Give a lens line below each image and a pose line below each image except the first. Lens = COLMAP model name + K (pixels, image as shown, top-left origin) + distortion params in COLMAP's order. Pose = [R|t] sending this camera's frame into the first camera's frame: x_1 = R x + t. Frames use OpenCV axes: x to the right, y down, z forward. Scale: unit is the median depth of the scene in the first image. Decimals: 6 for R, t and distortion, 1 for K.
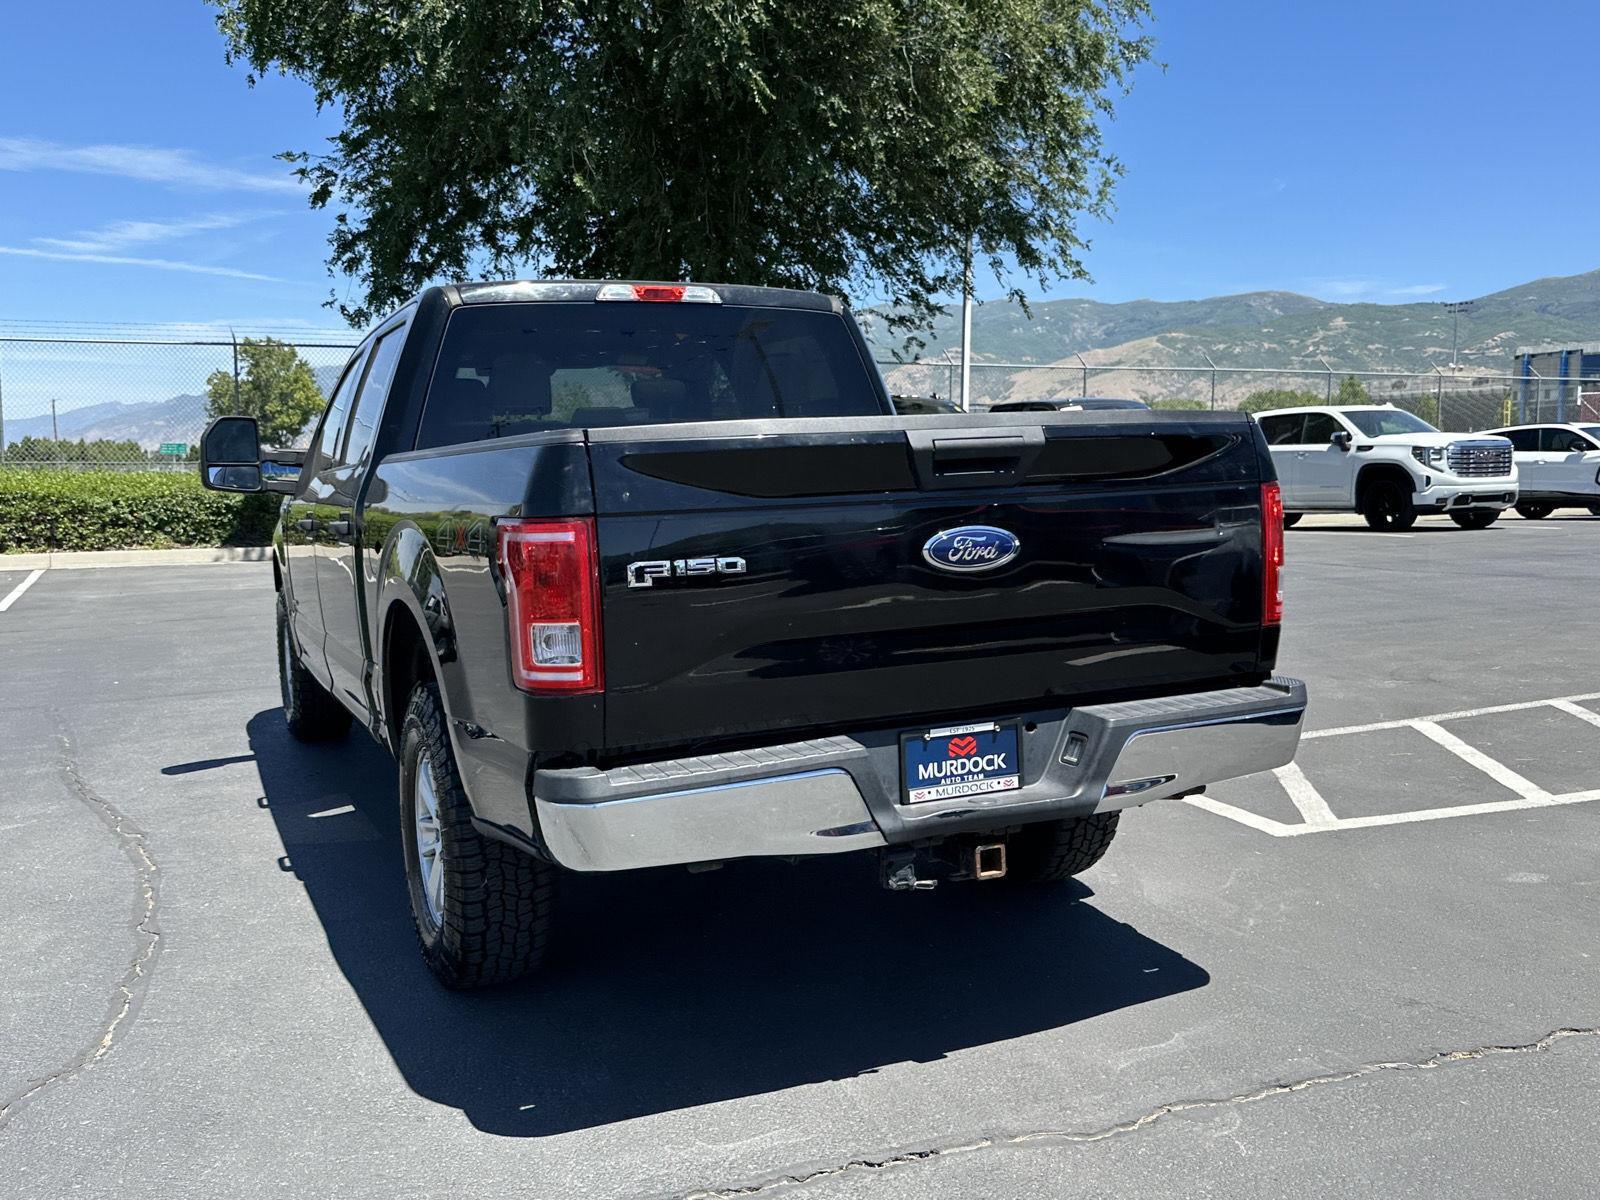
lens RADIAL K [[1397.3, 0, 800.0], [0, 1397.3, 600.0], [0, 0, 1]] dist [0.183906, -0.411396]
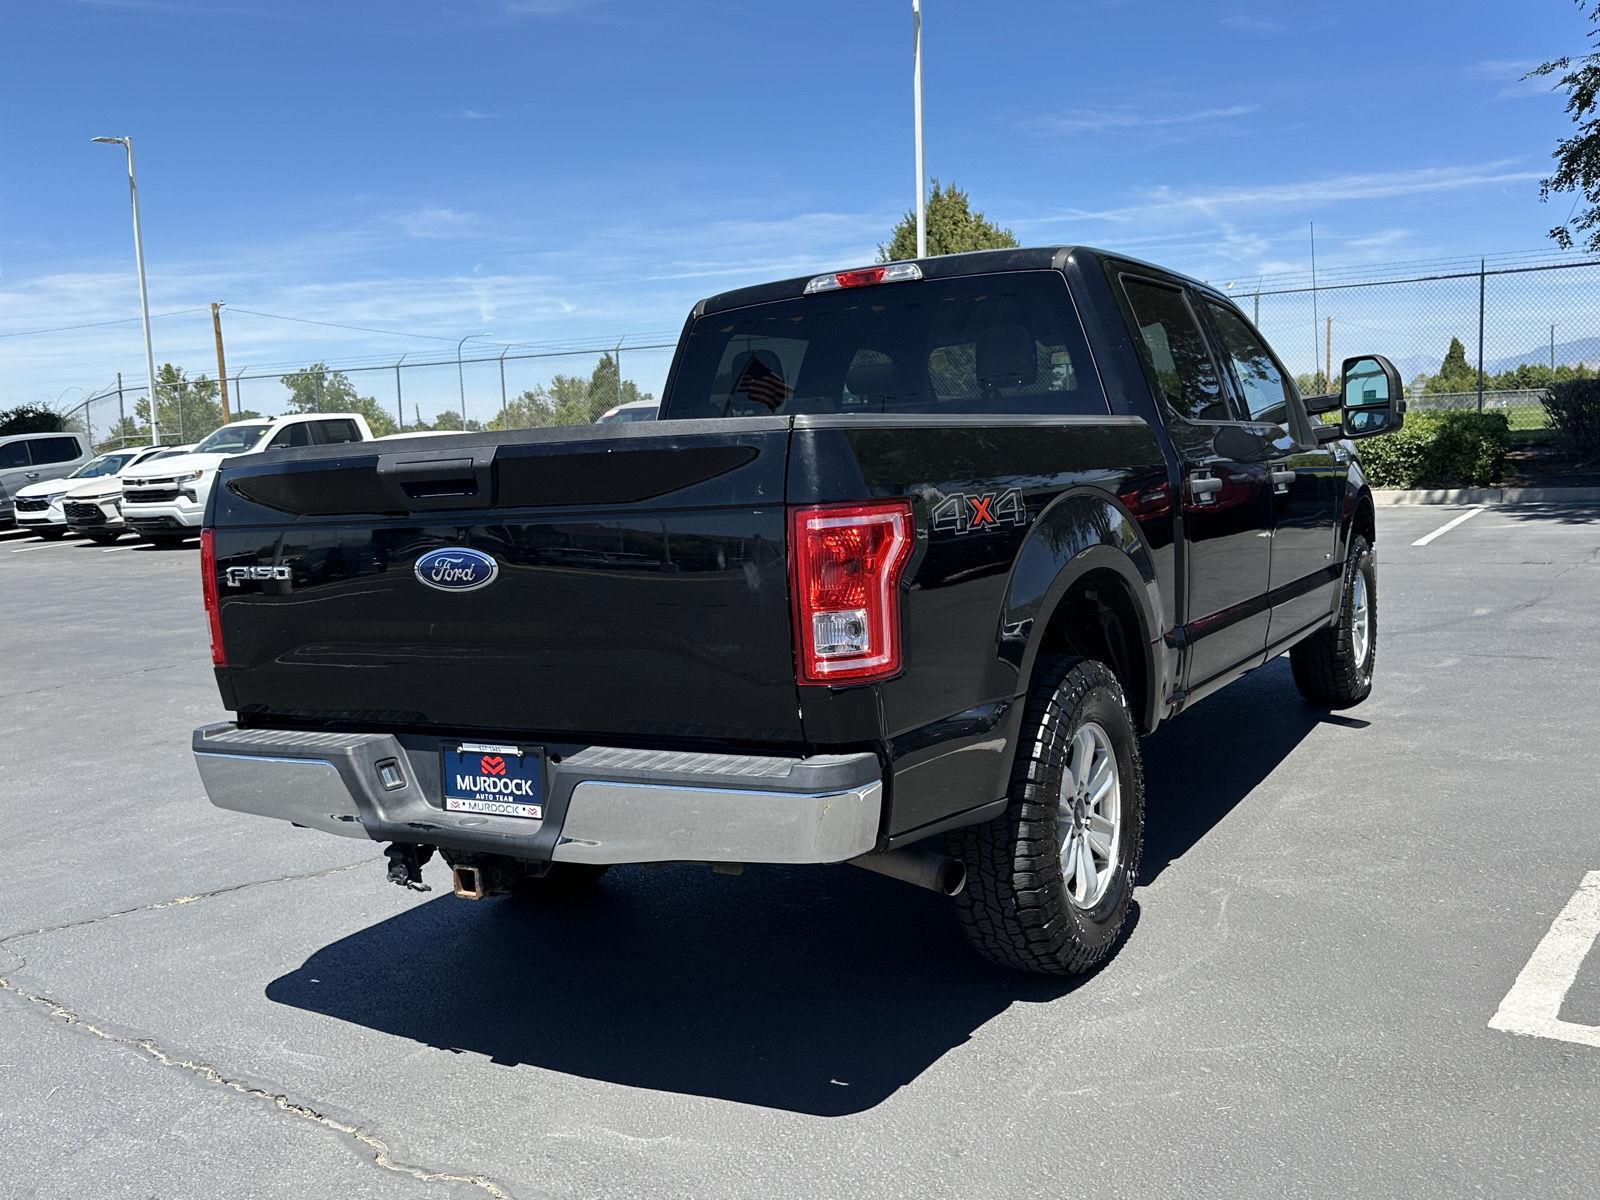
lens RADIAL K [[1419.1, 0, 800.0], [0, 1419.1, 600.0], [0, 0, 1]] dist [0.158952, -0.336339]
pose [[0.571046, 0.080211, -0.816990, 1.034901], [-0.039353, 0.996746, 0.070353, -0.090924], [0.819974, -0.008024, 0.572344, 0.579705]]
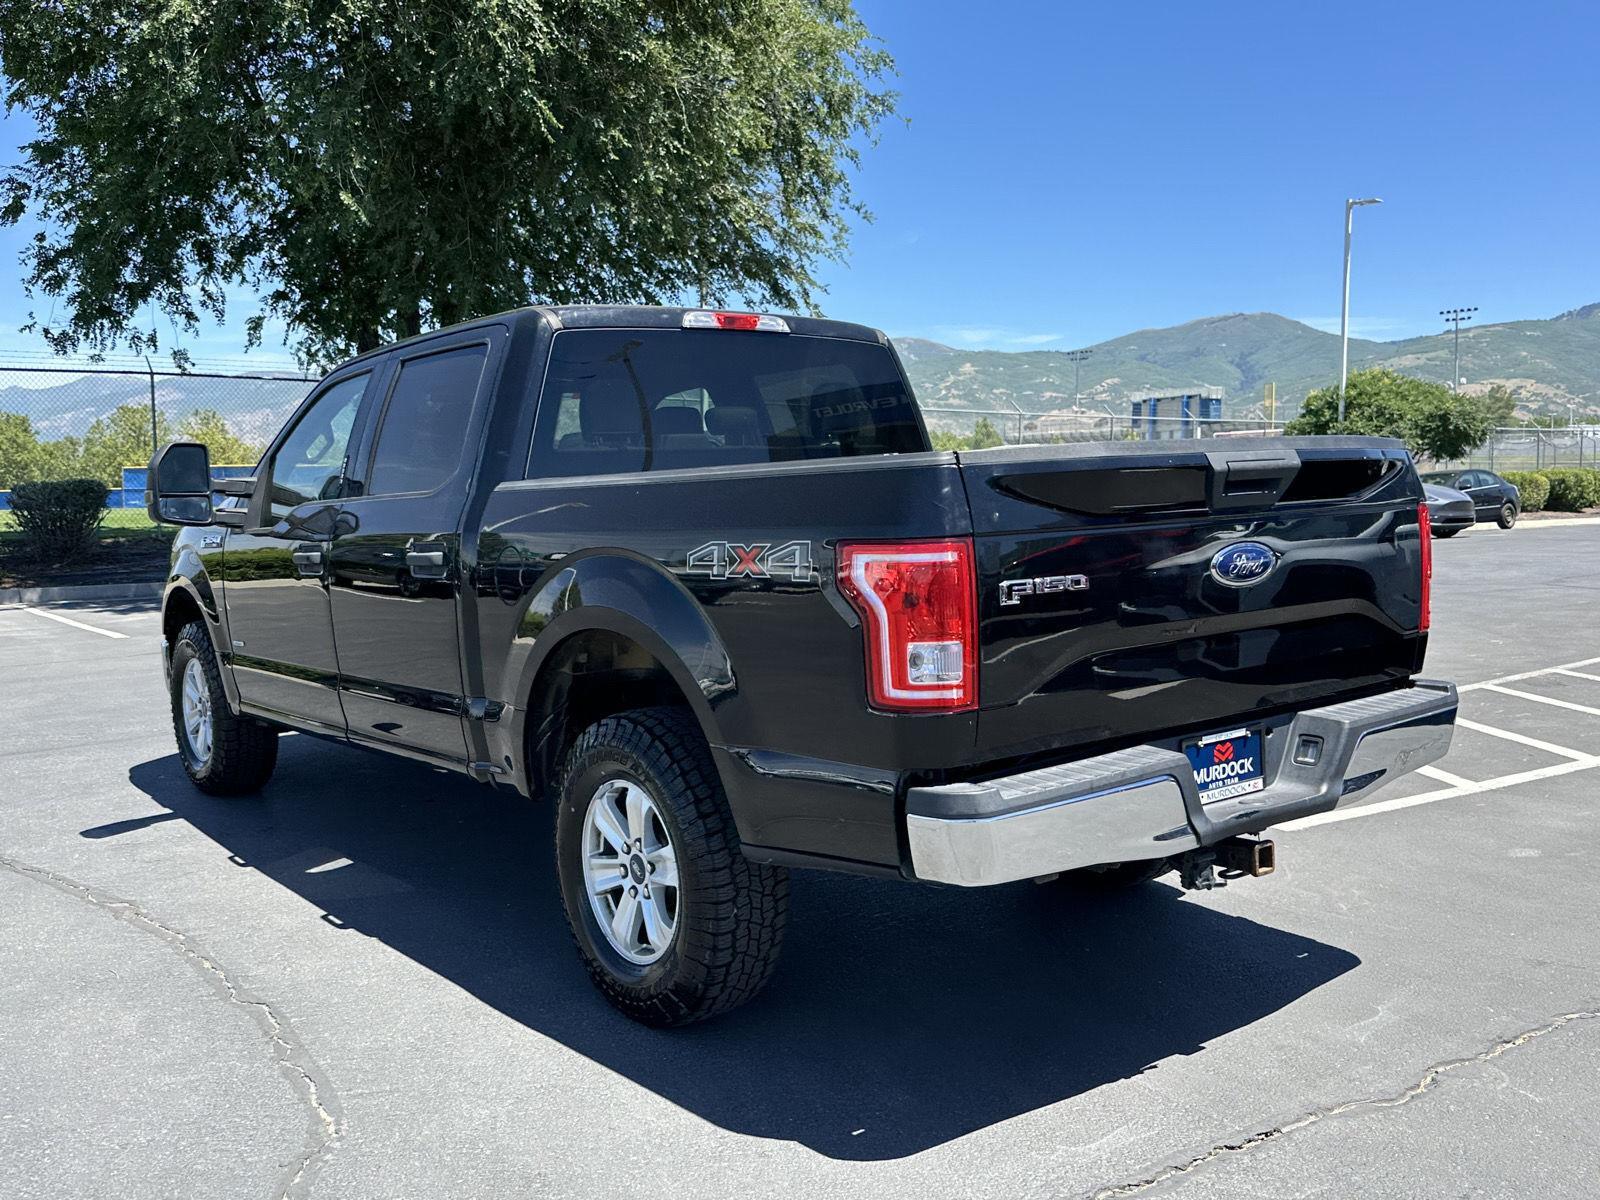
lens RADIAL K [[1397.3, 0, 800.0], [0, 1397.3, 600.0], [0, 0, 1]] dist [0.183906, -0.411396]
pose [[0.972722, -0.019148, 0.231181, -0.427008], [0.024744, 0.999466, -0.021328, 0.004583], [-0.230650, 0.026466, 0.972677, 0.030806]]
